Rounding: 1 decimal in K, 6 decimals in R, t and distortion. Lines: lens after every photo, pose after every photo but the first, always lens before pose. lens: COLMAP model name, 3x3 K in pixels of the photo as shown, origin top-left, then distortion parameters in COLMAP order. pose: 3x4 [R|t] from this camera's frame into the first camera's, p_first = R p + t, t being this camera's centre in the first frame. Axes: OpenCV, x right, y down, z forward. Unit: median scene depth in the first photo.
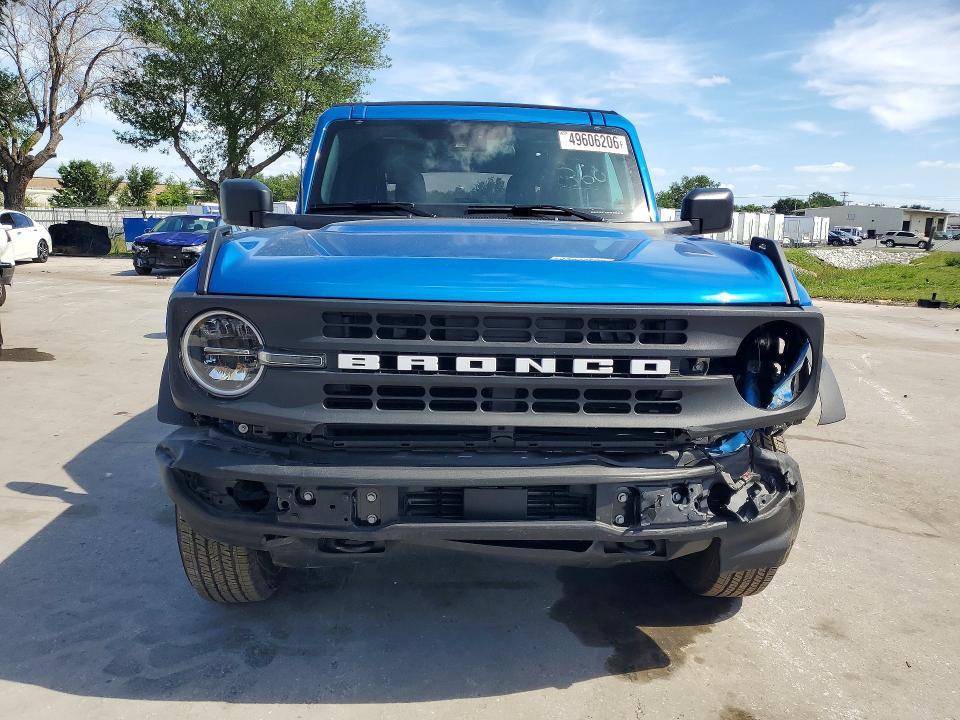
lens RADIAL K [[759.2, 0, 484.4], [0, 759.2, 361.0], [0, 0, 1]] dist [0.054680, -0.012573]
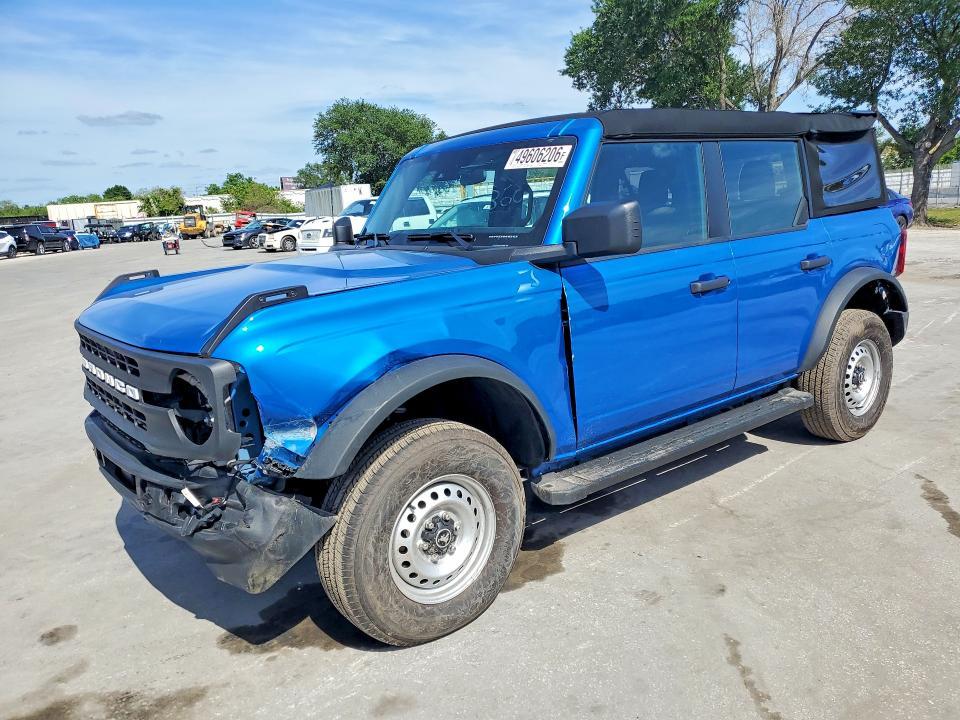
lens RADIAL K [[759.2, 0, 484.4], [0, 759.2, 361.0], [0, 0, 1]] dist [0.054680, -0.012573]
pose [[0.558093, 0.118101, -0.821331, 0.074322], [-0.078004, 0.992903, 0.089768, -0.009558], [0.826104, 0.013968, 0.563345, 0.034332]]
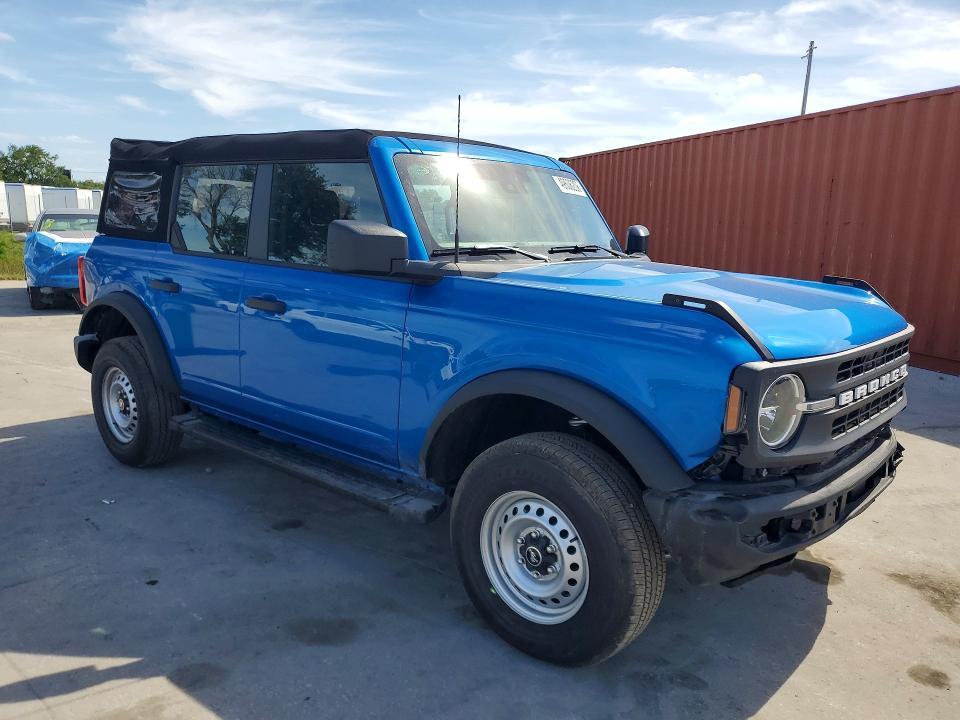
lens RADIAL K [[759.2, 0, 484.4], [0, 759.2, 361.0], [0, 0, 1]] dist [0.054680, -0.012573]
pose [[0.687110, -0.141530, 0.712636, -0.067663], [0.120727, 0.989449, 0.080103, -0.011146], [-0.716453, 0.030995, 0.696946, 0.023237]]
